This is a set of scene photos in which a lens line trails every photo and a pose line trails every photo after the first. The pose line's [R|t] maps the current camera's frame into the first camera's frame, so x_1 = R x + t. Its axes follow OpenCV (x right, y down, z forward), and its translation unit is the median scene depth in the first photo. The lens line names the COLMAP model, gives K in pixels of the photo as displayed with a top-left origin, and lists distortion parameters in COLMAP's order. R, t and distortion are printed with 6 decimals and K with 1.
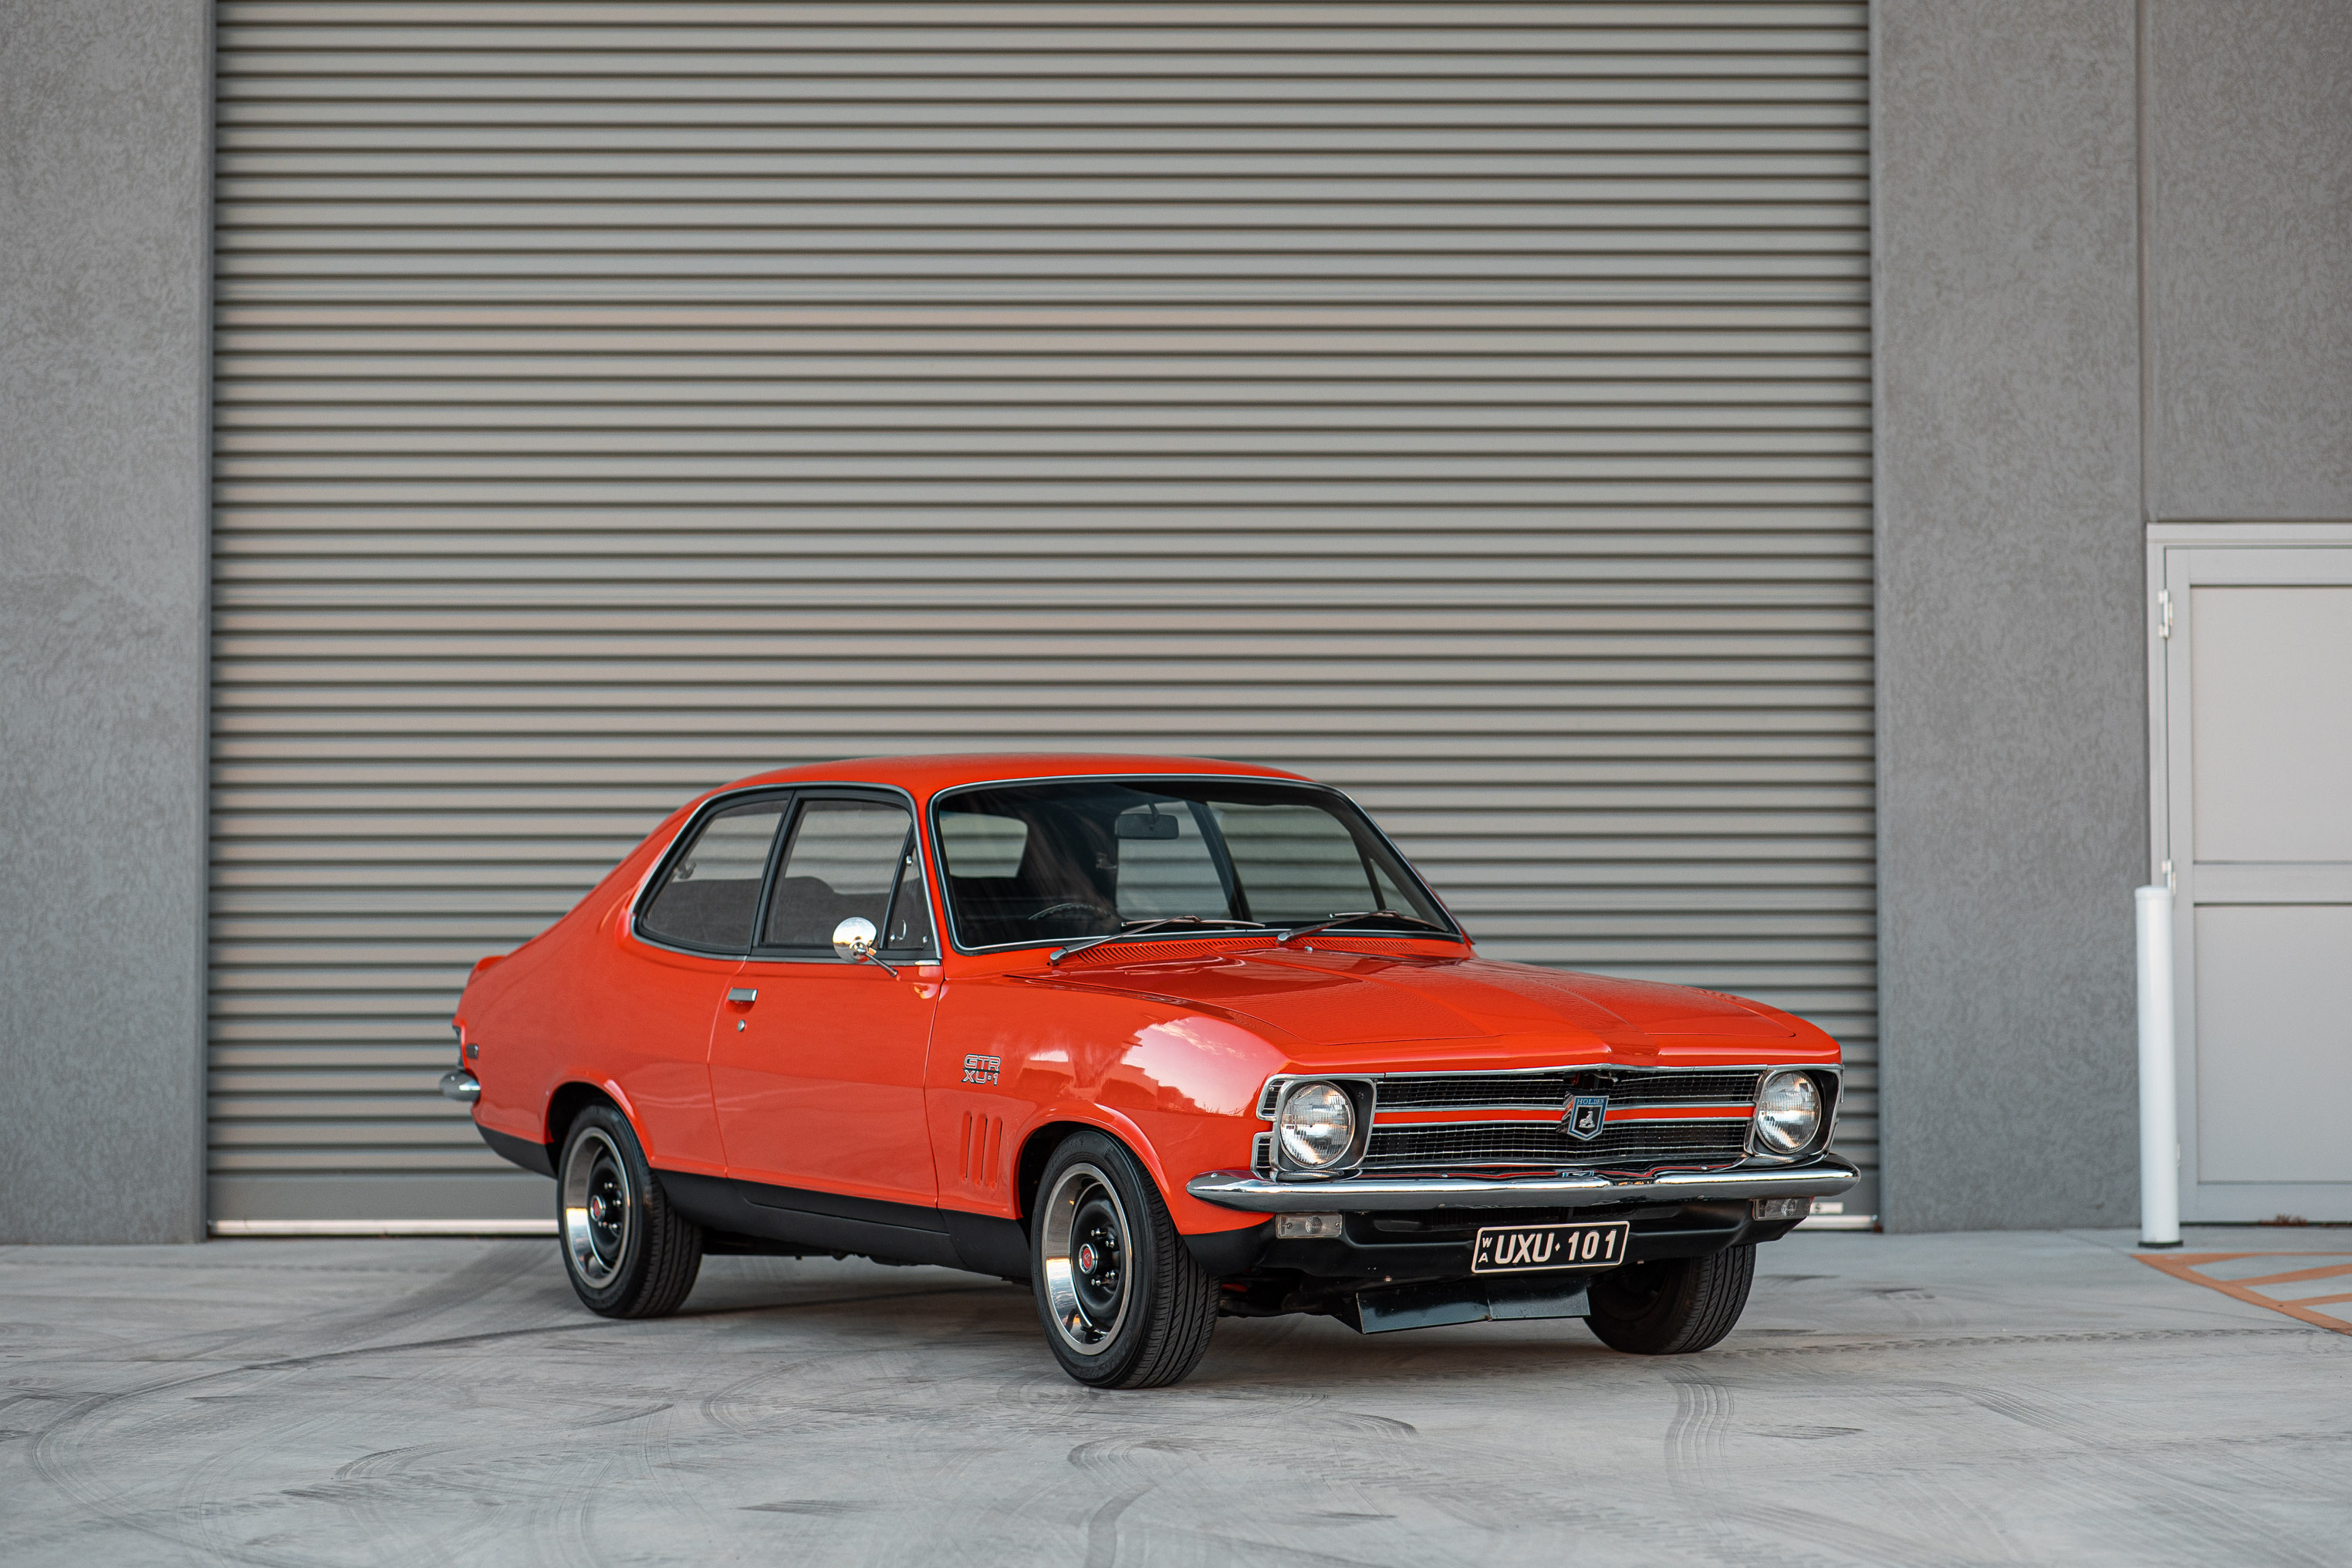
lens RADIAL K [[5753.9, 0, 1184.1], [0, 5753.9, 798.0], [0, 0, 1]] dist [0.023367, 0.000000]
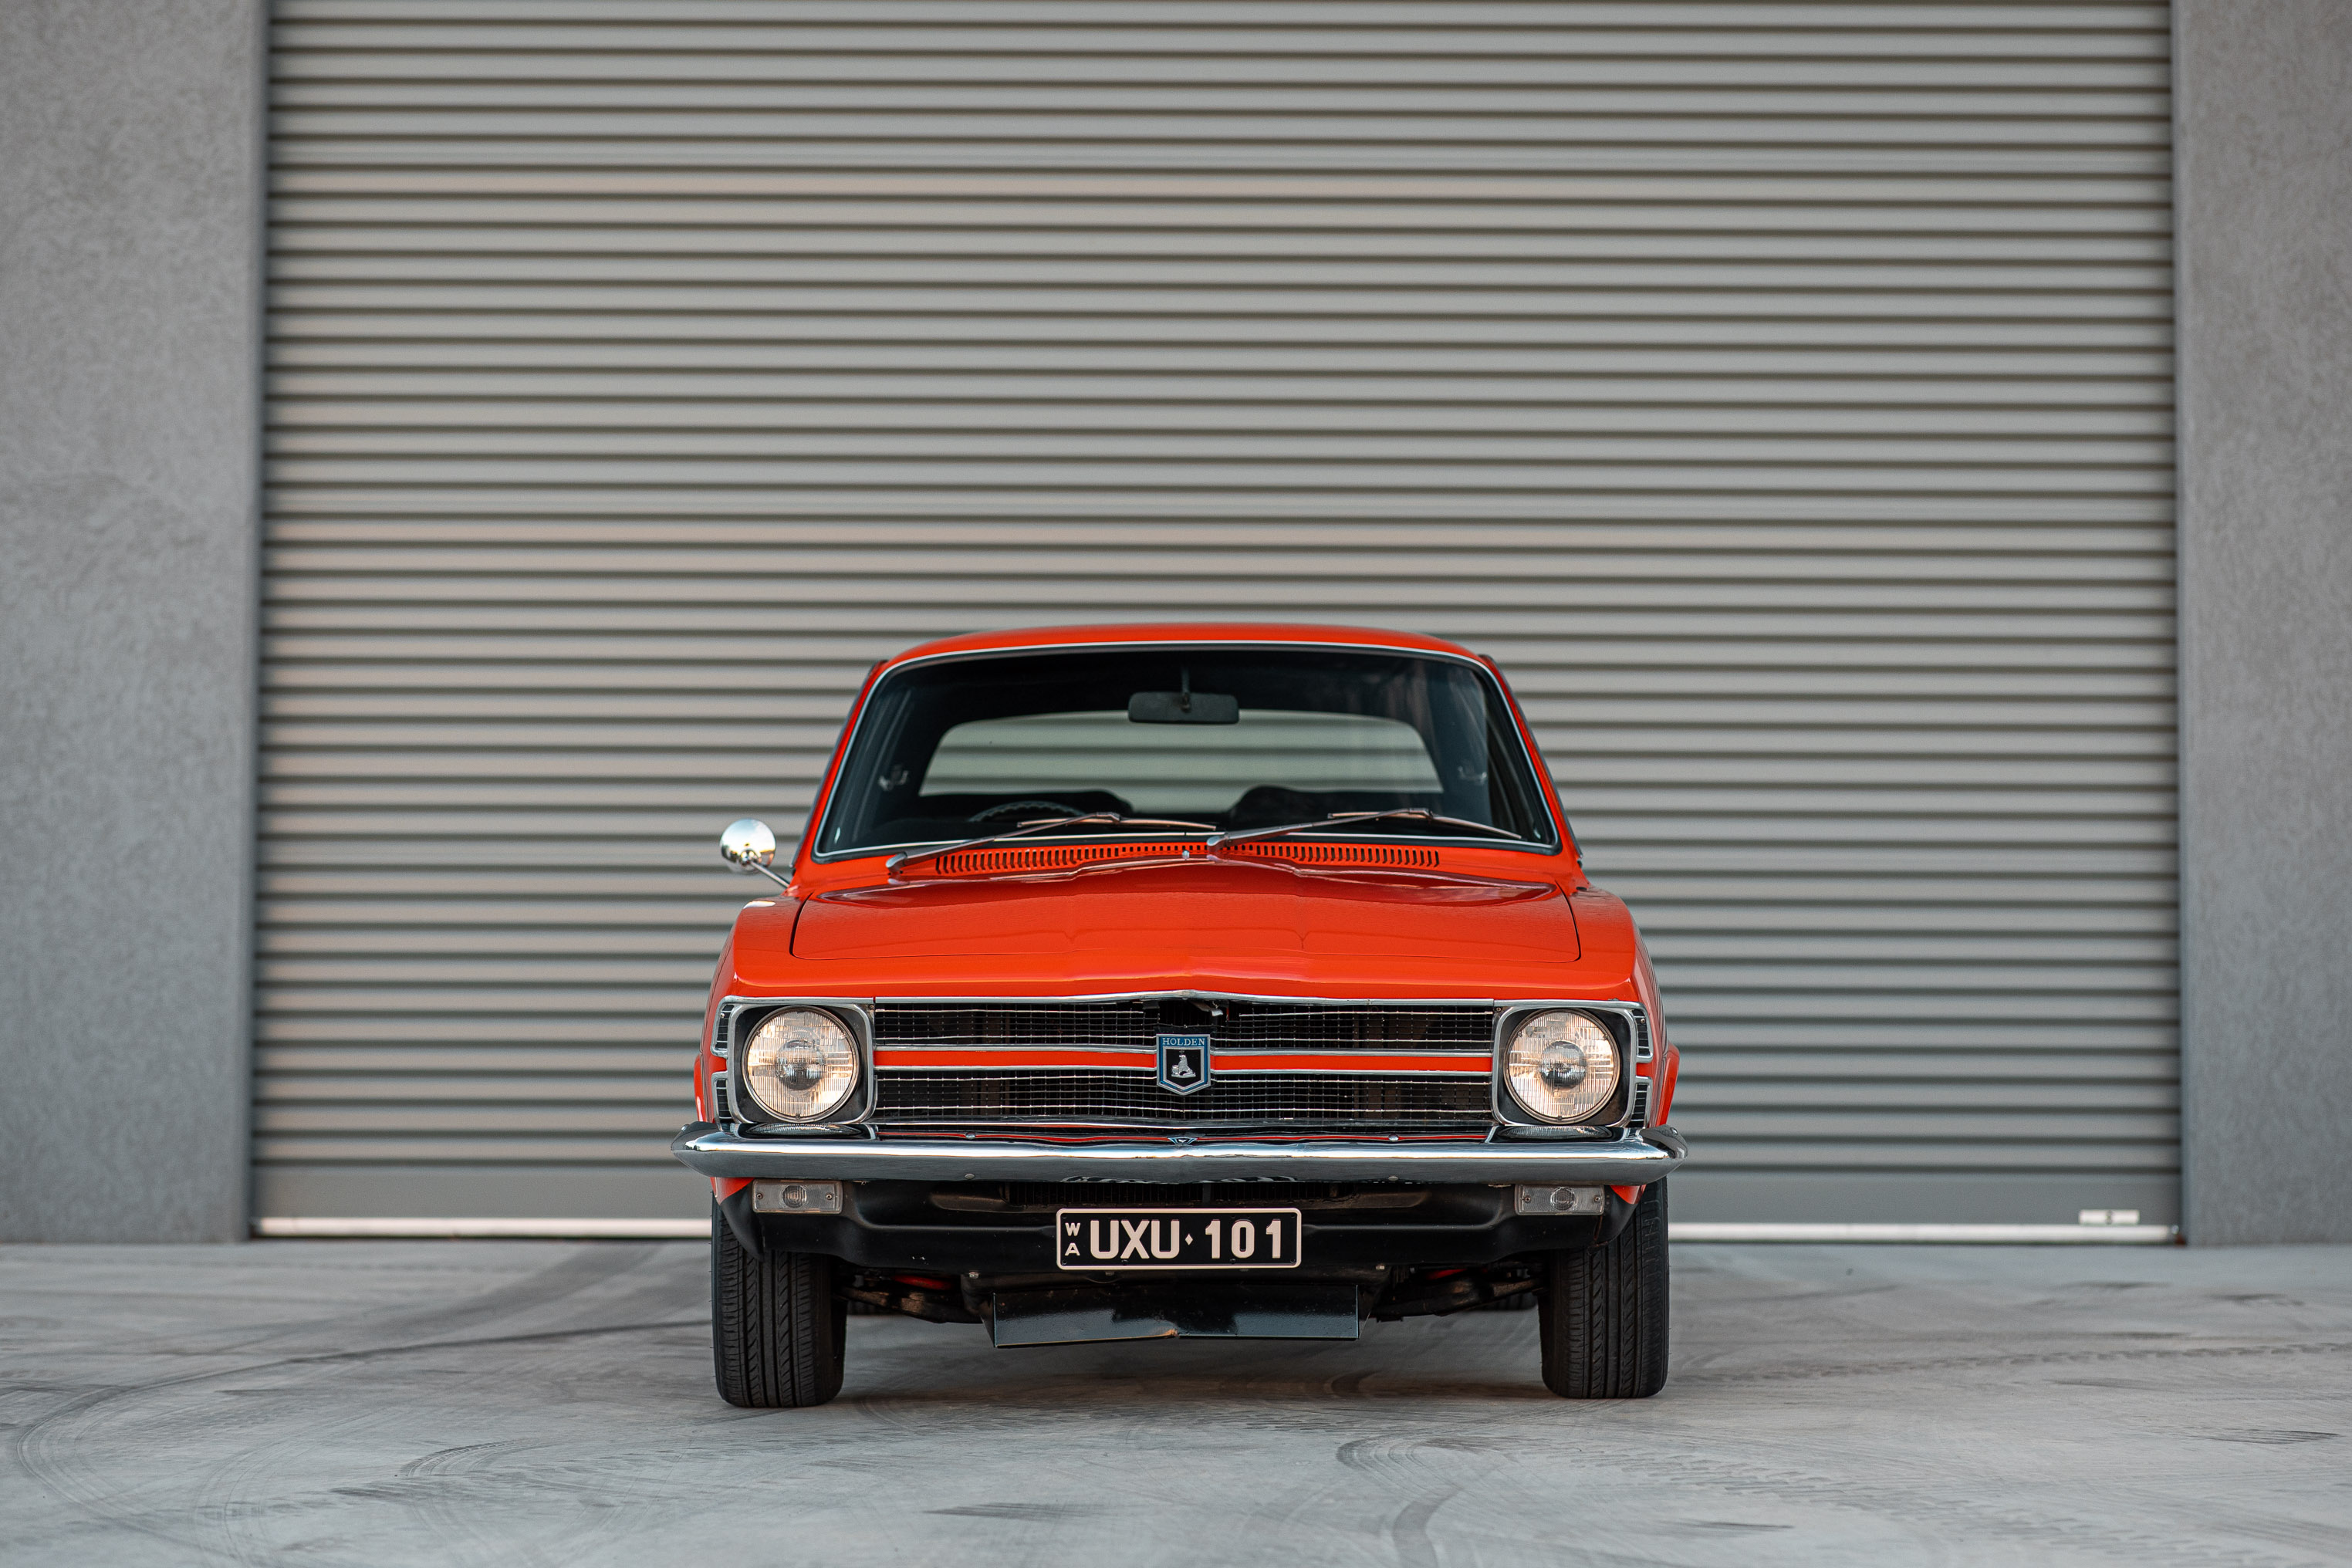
lens RADIAL K [[5753.9, 0, 1176.5], [0, 5753.9, 814.9], [0, 0, 1]] dist [0.023367, 0.000000]
pose [[0.999914, 0.005951, -0.011667, -0.020439], [-0.006107, 0.999893, -0.013304, 0.023347], [0.011586, 0.013374, 0.999843, 0.133768]]
